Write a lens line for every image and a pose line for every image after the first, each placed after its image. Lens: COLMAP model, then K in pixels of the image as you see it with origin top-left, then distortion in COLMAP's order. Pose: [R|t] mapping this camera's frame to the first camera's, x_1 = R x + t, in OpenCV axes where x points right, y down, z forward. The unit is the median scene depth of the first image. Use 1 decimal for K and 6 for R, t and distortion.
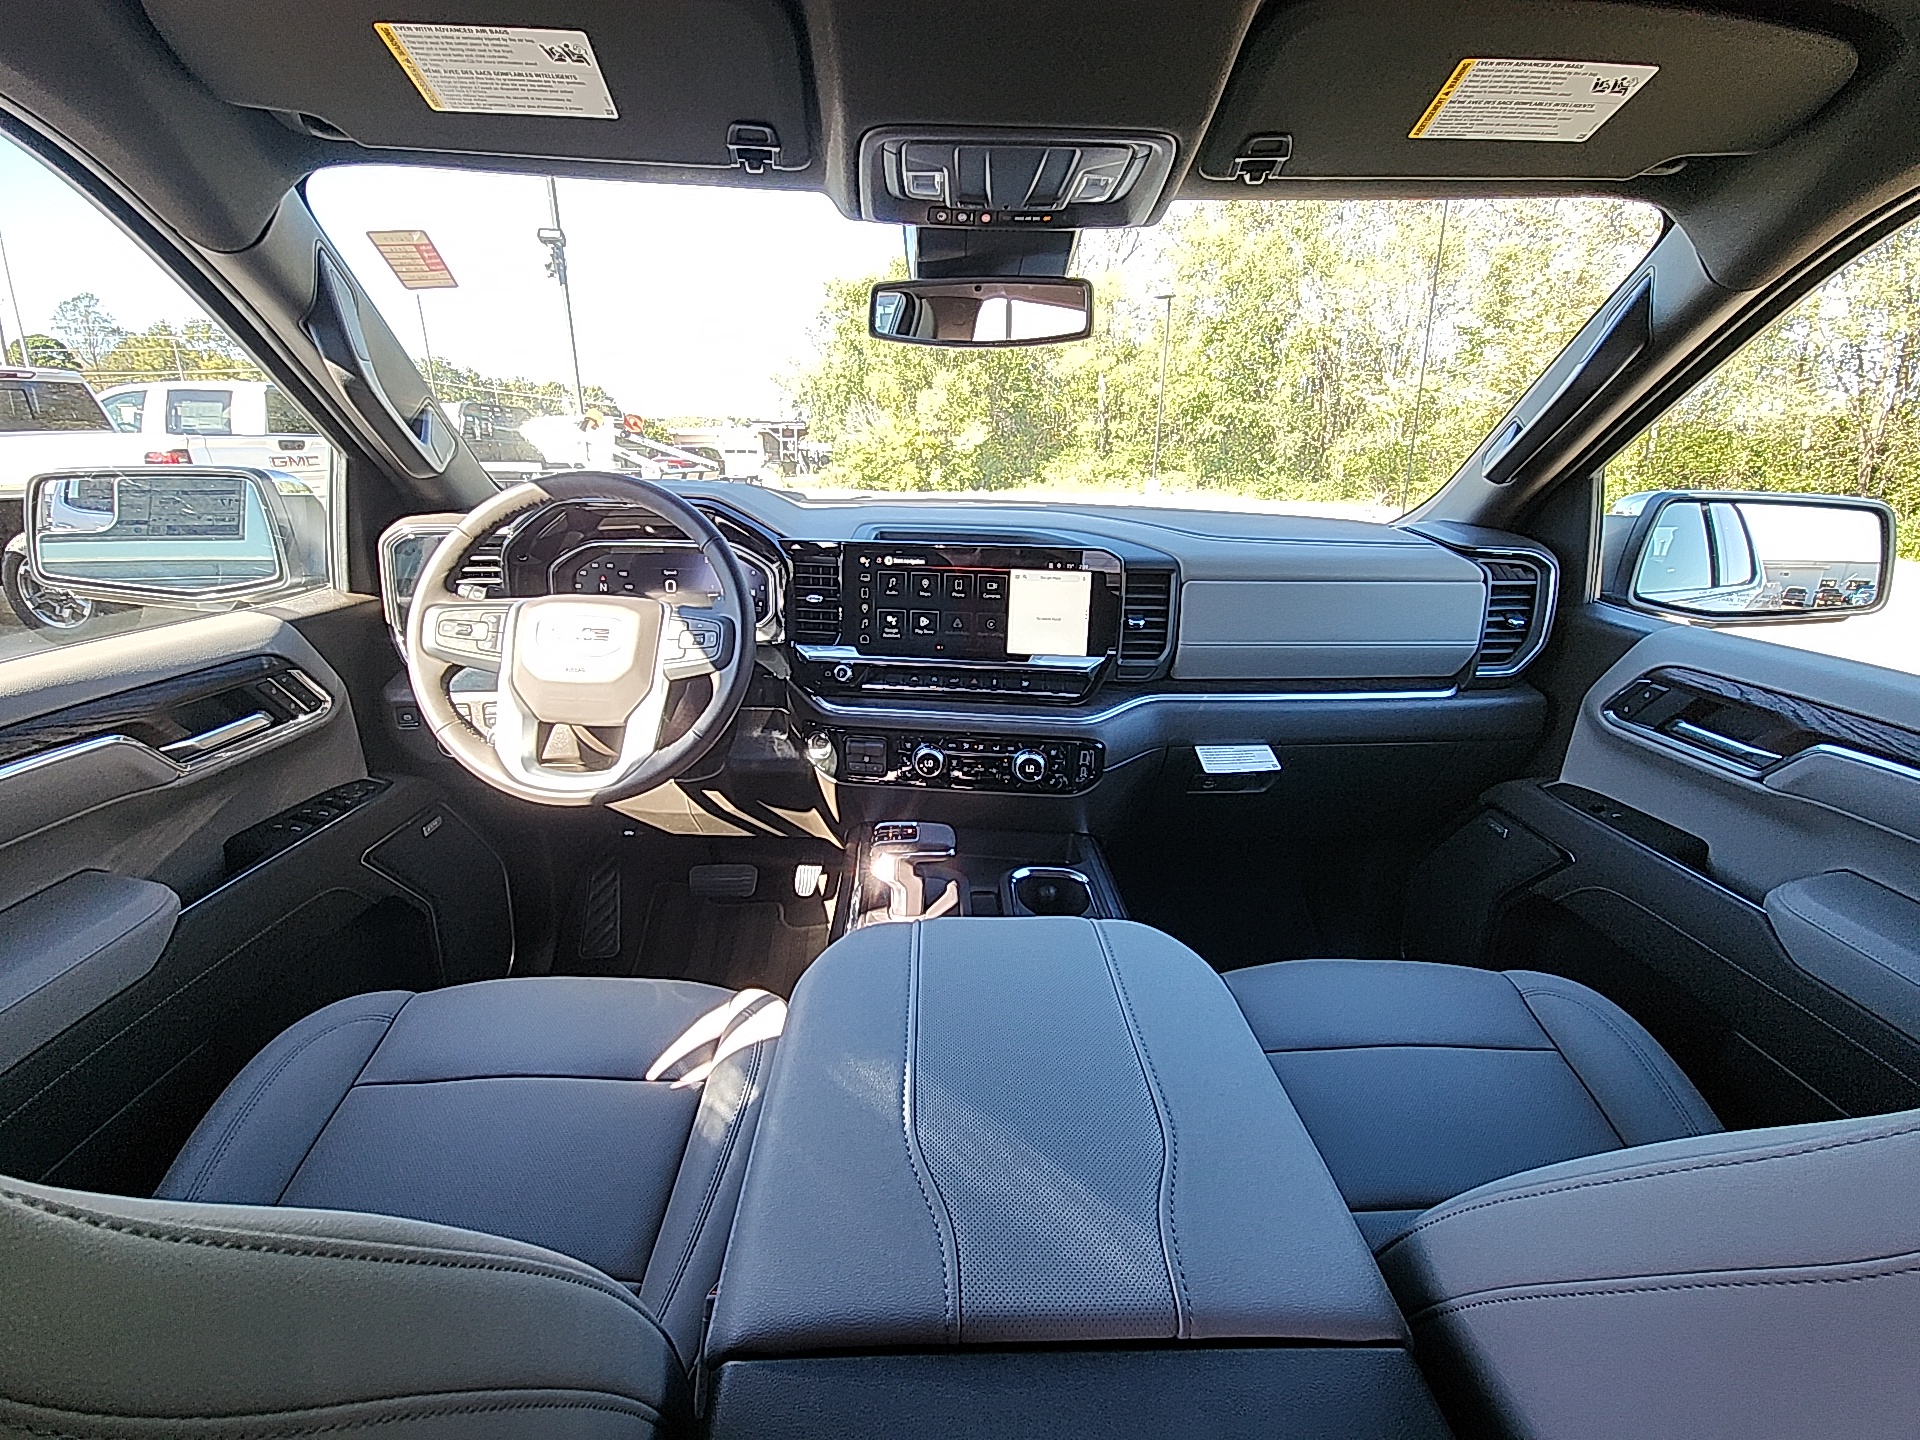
lens RADIAL K [[768.2, 0, 949.5], [0, 768.2, 705.2], [0, 0, 1]] dist [-0.001756, 0.000070]
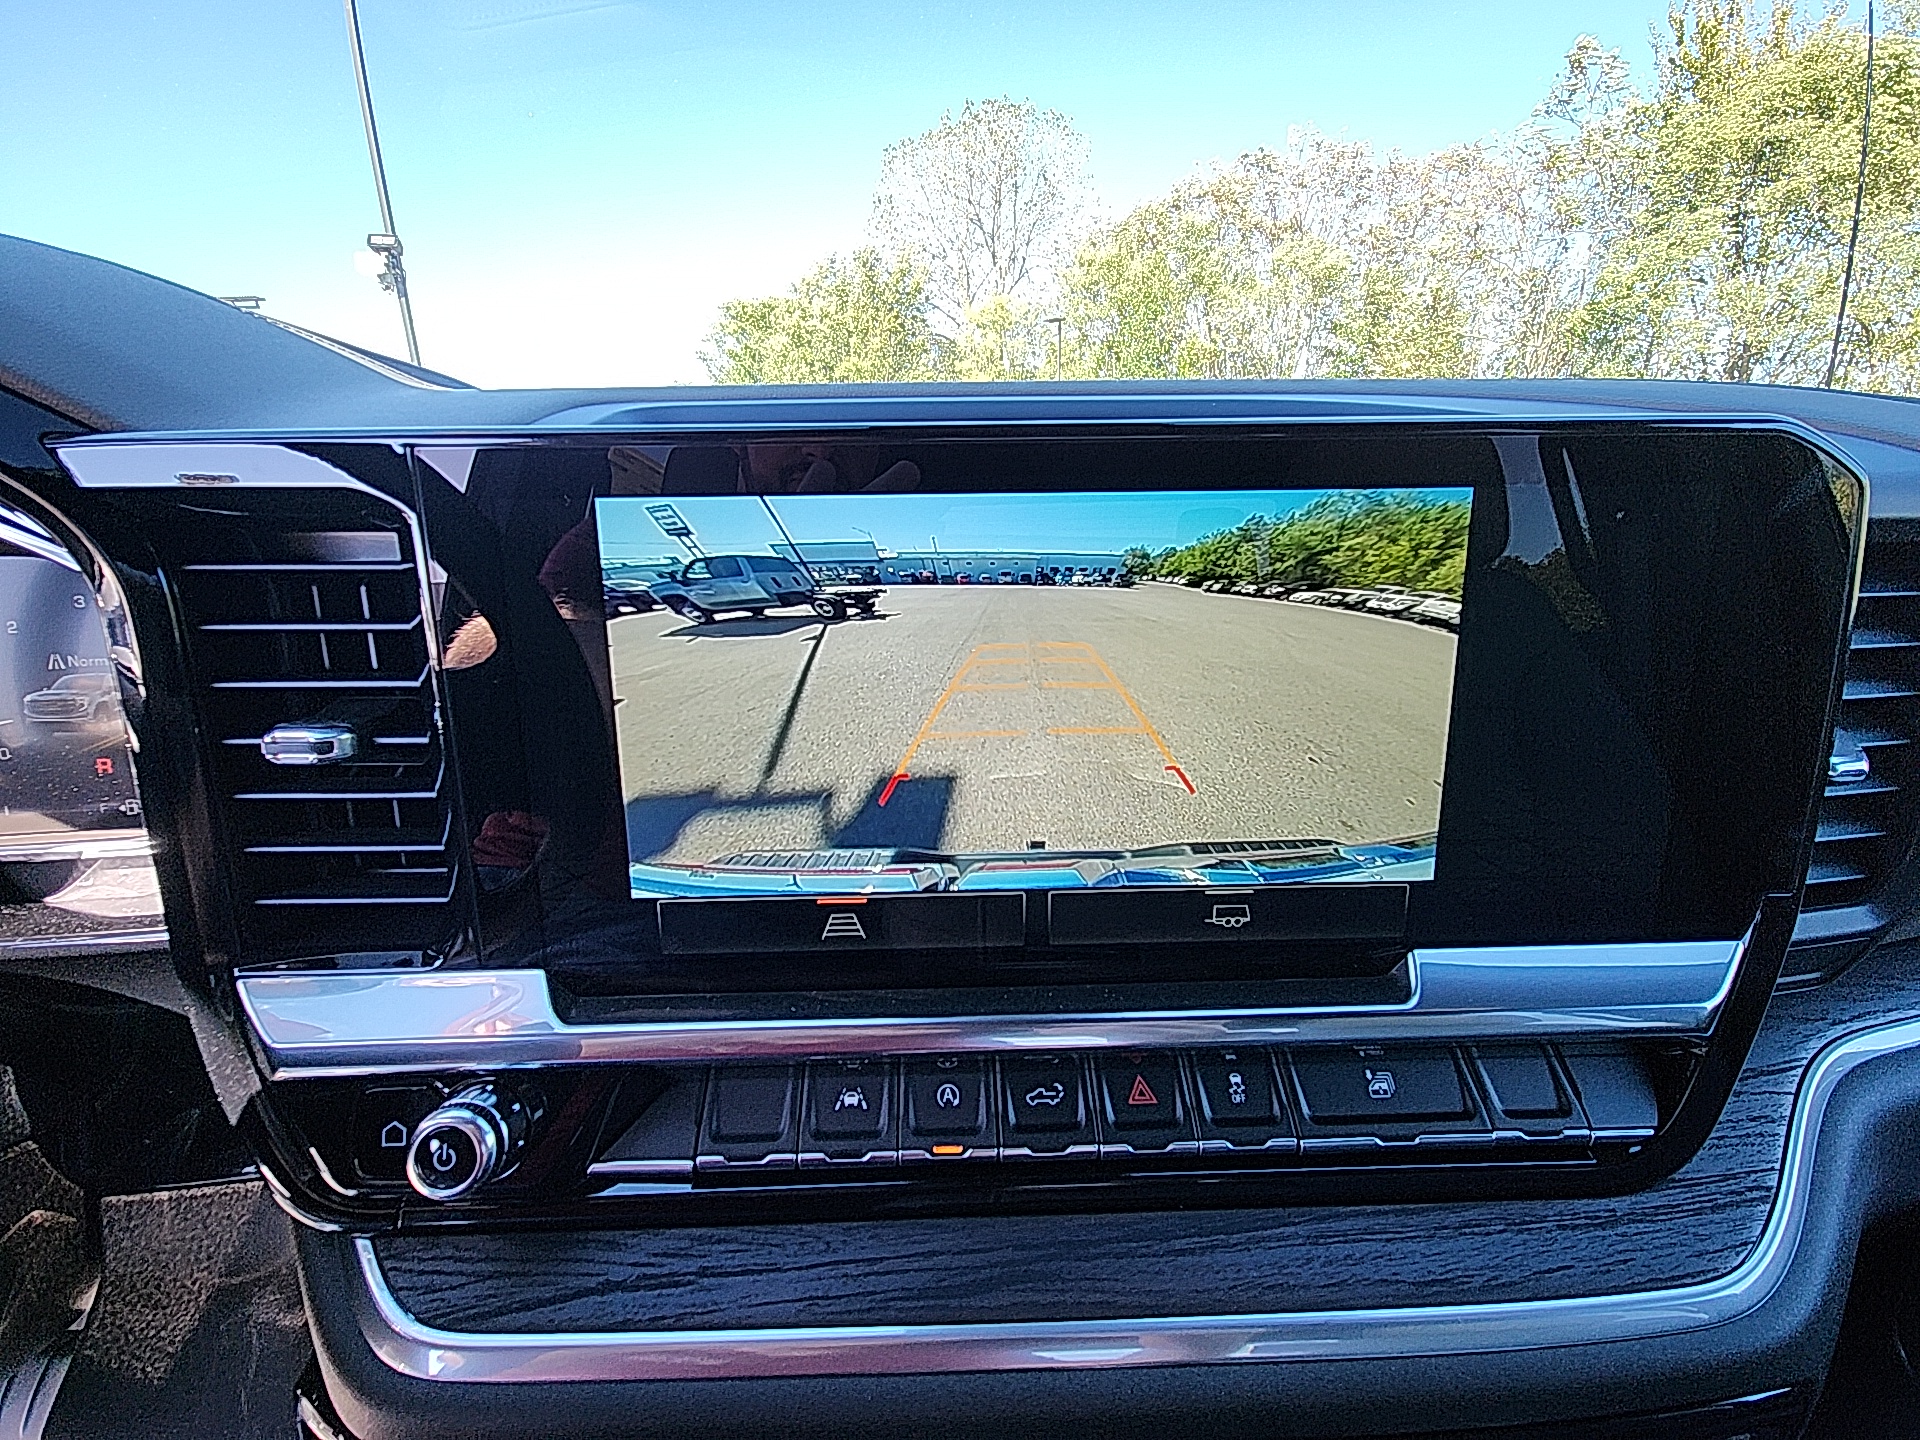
lens RADIAL K [[765.7, 0, 950.4], [0, 765.7, 702.8], [0, 0, 1]] dist [0.014990, -0.011524]
pose [[0.991782, -0.062735, 0.111501, -0.036043], [0.066577, 0.997297, -0.031070, -0.134422], [-0.109250, 0.038238, 0.993279, 0.800590]]
